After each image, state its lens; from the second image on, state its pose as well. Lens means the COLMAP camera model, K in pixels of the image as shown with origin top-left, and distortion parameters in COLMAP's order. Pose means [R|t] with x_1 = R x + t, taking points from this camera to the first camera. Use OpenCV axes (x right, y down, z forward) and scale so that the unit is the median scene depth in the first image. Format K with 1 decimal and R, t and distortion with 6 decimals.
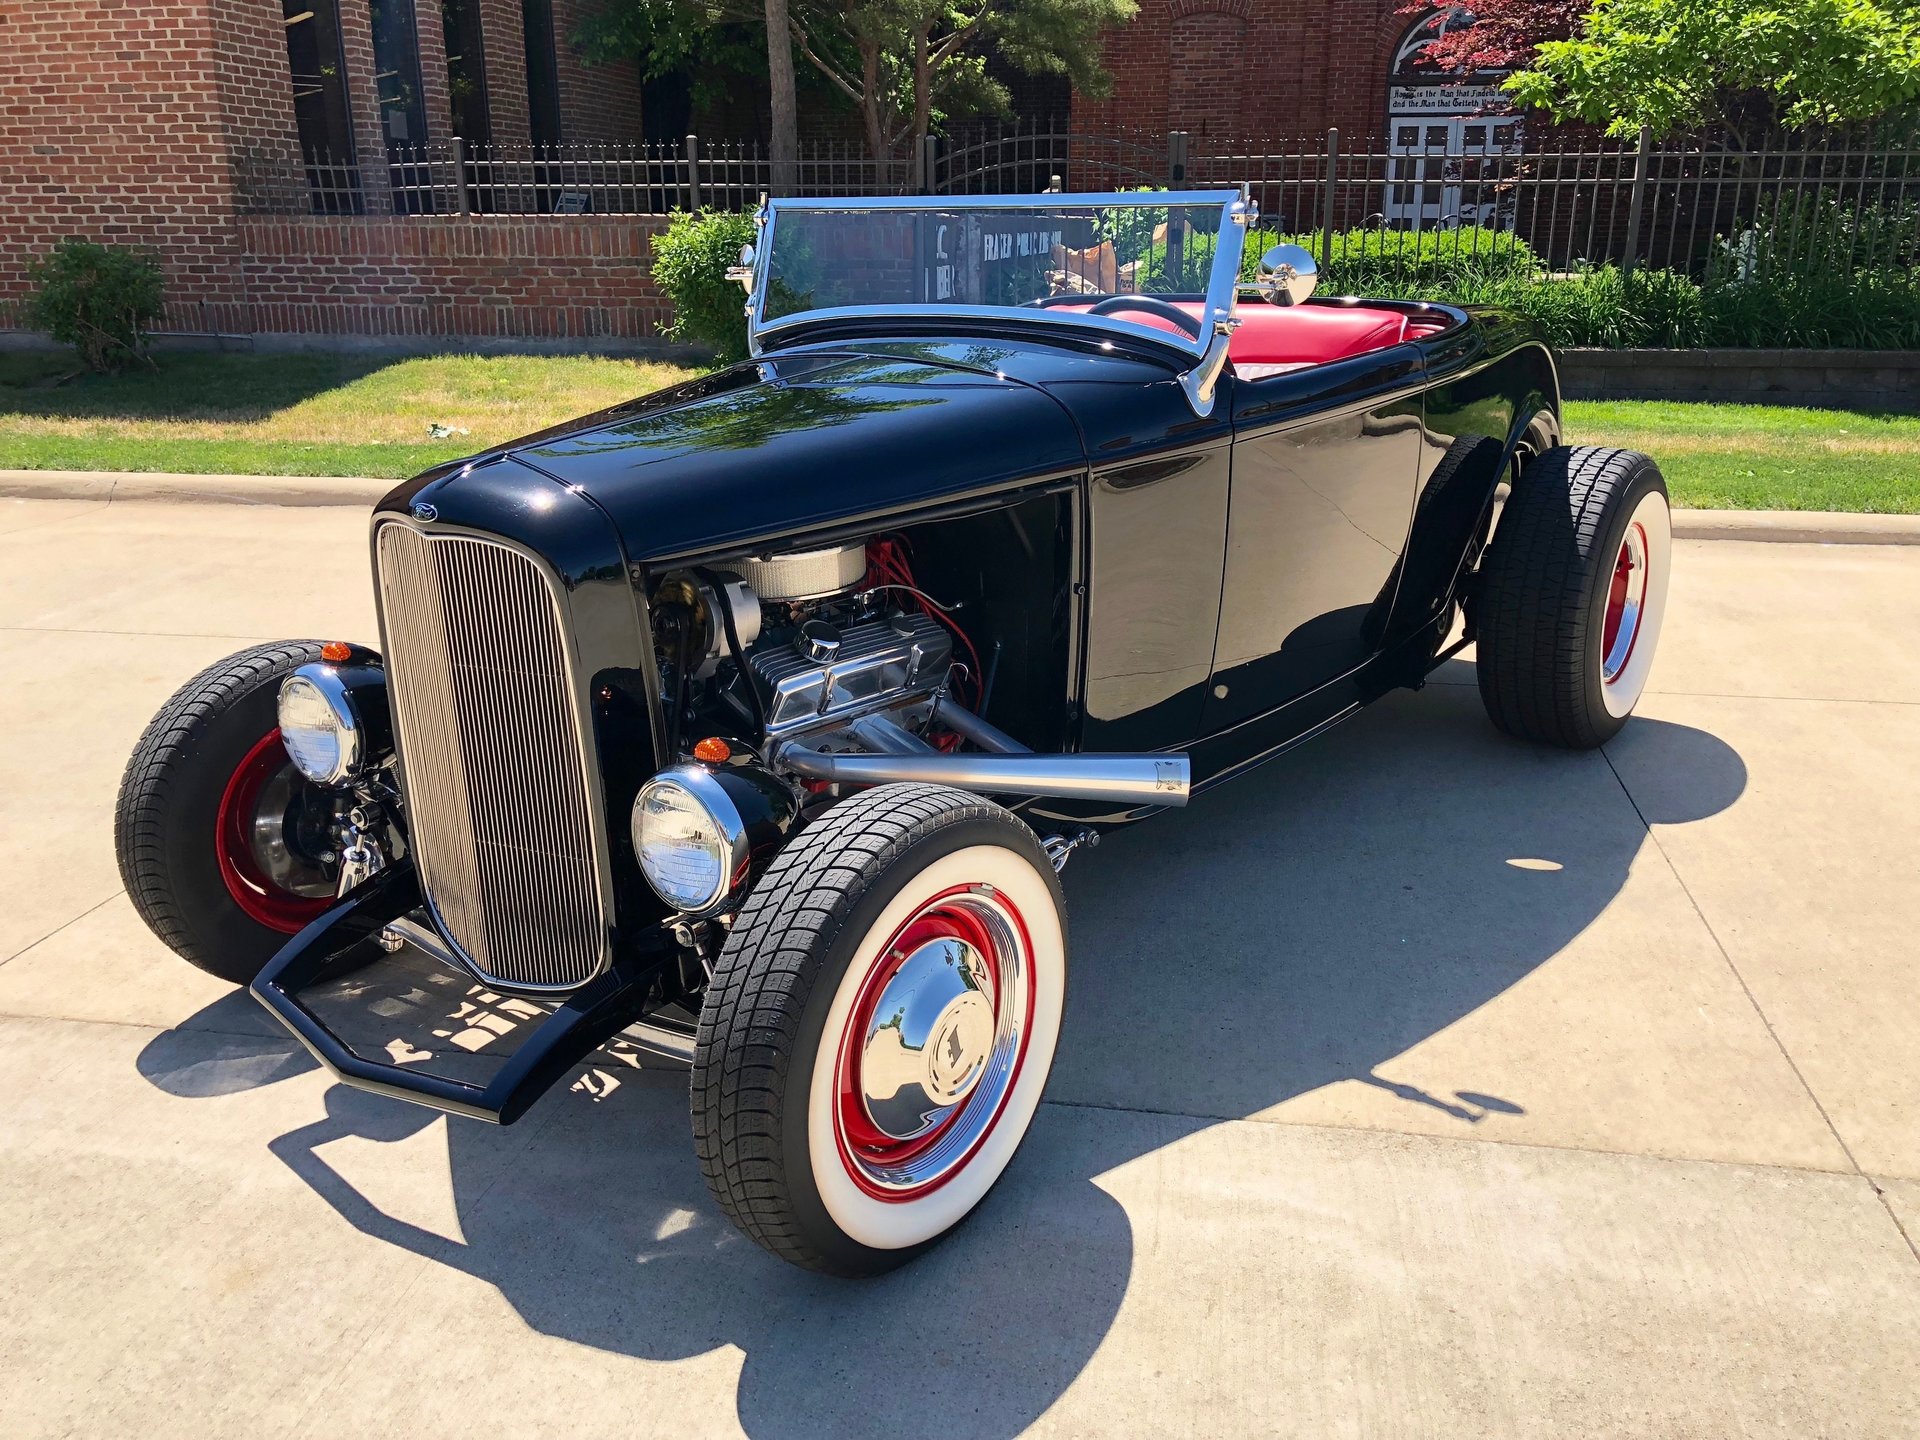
lens RADIAL K [[1561.4, 0, 960.0], [0, 1561.4, 696.8], [0, 0, 1]] dist [0.045396, -0.048210]
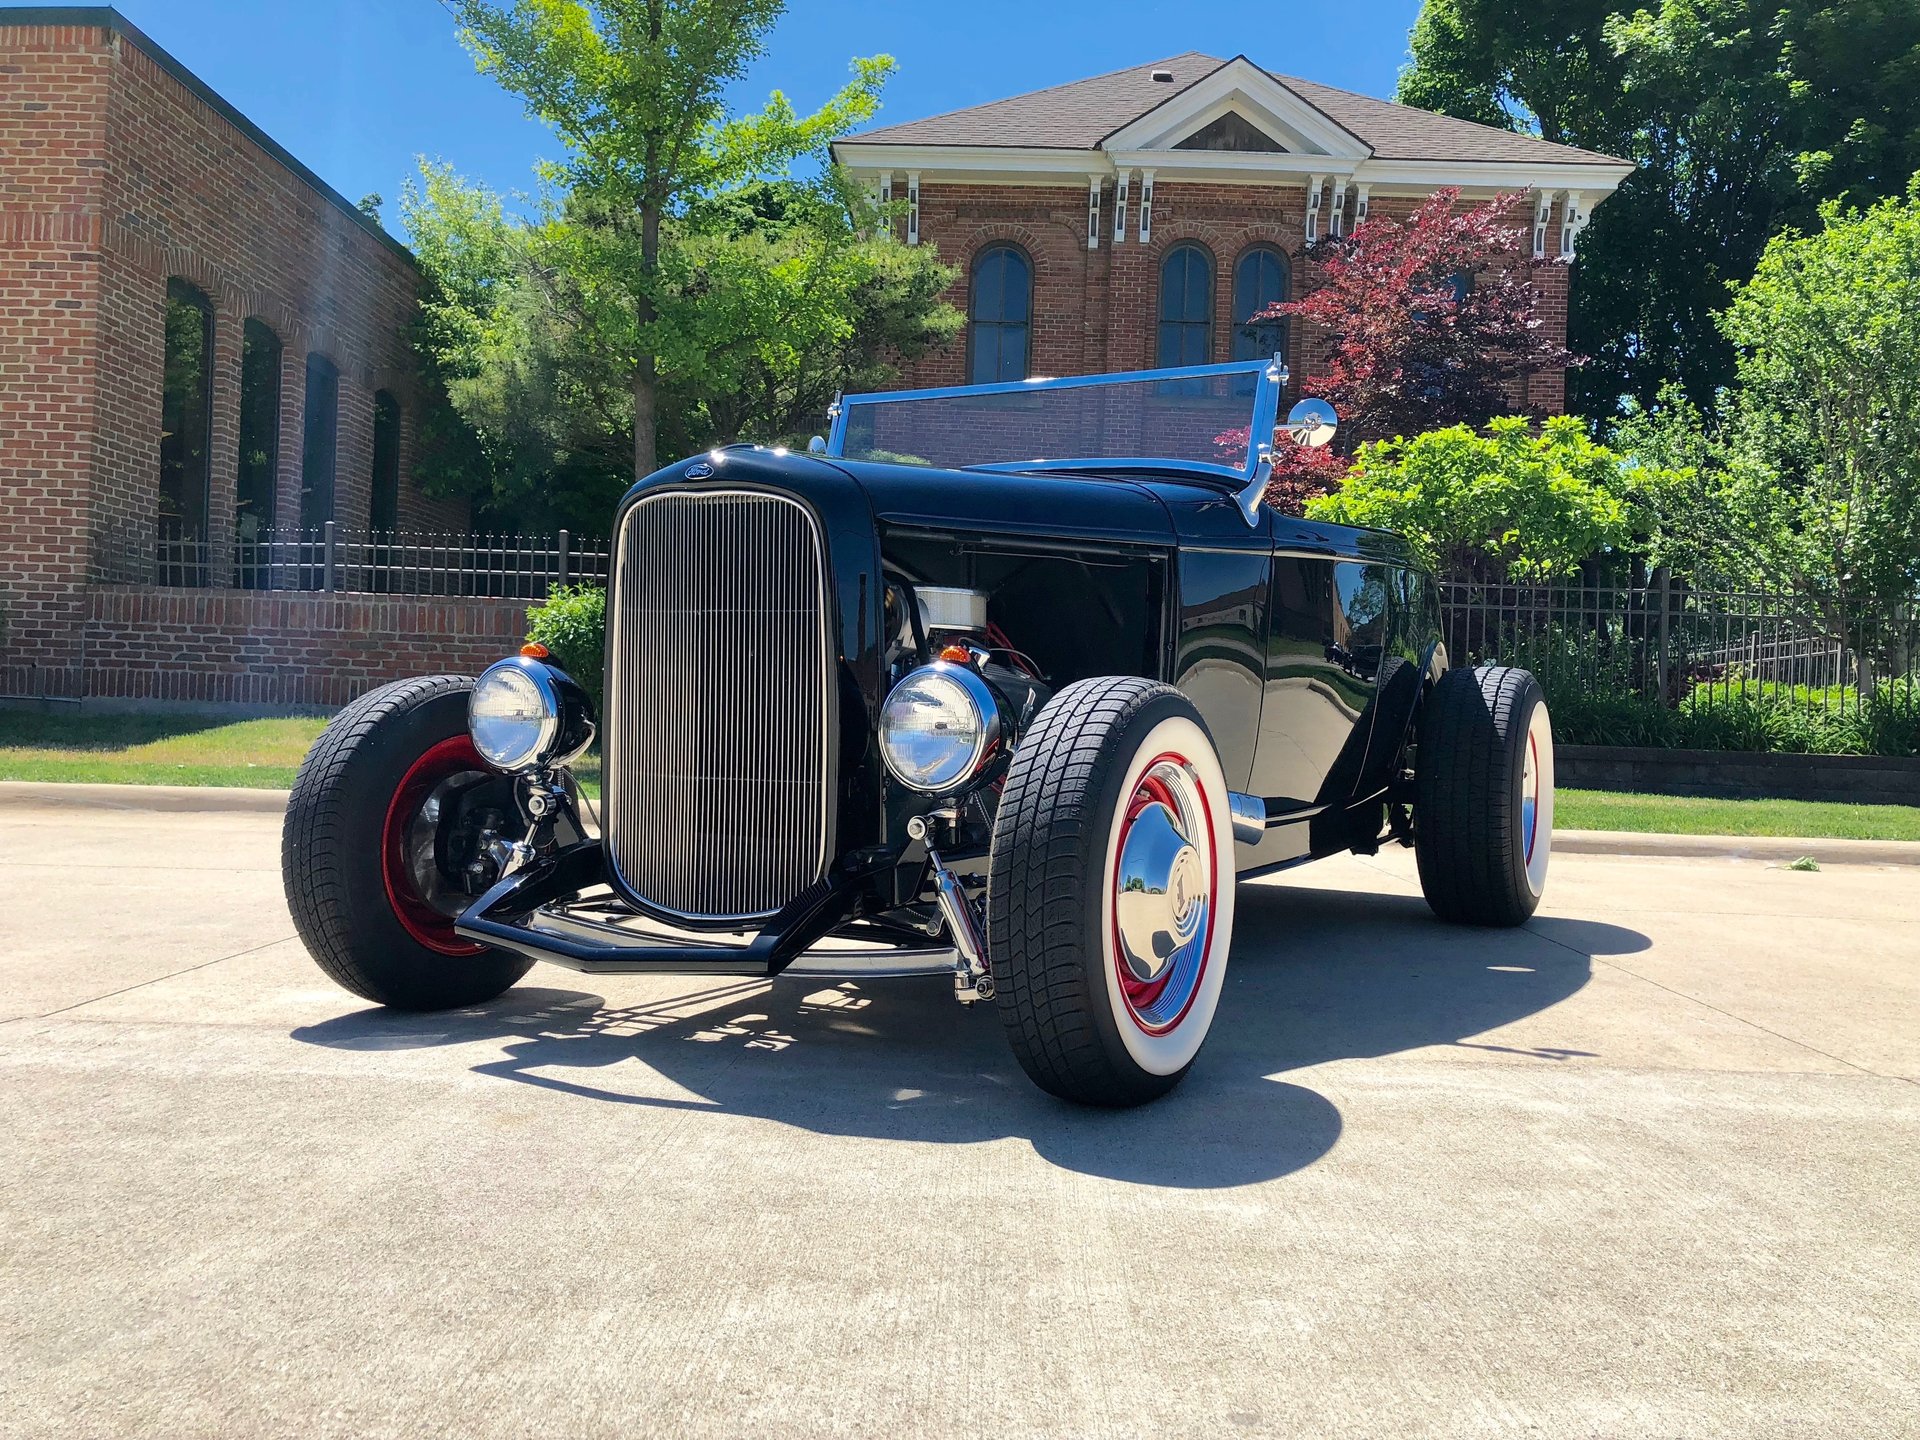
lens RADIAL K [[1561.4, 0, 960.0], [0, 1561.4, 696.8], [0, 0, 1]] dist [0.045396, -0.048210]
pose [[0.986494, 0.042247, 0.158253, -0.065387], [0.008917, 0.950880, -0.309433, 0.082038], [-0.163552, 0.306665, 0.937661, -0.016772]]
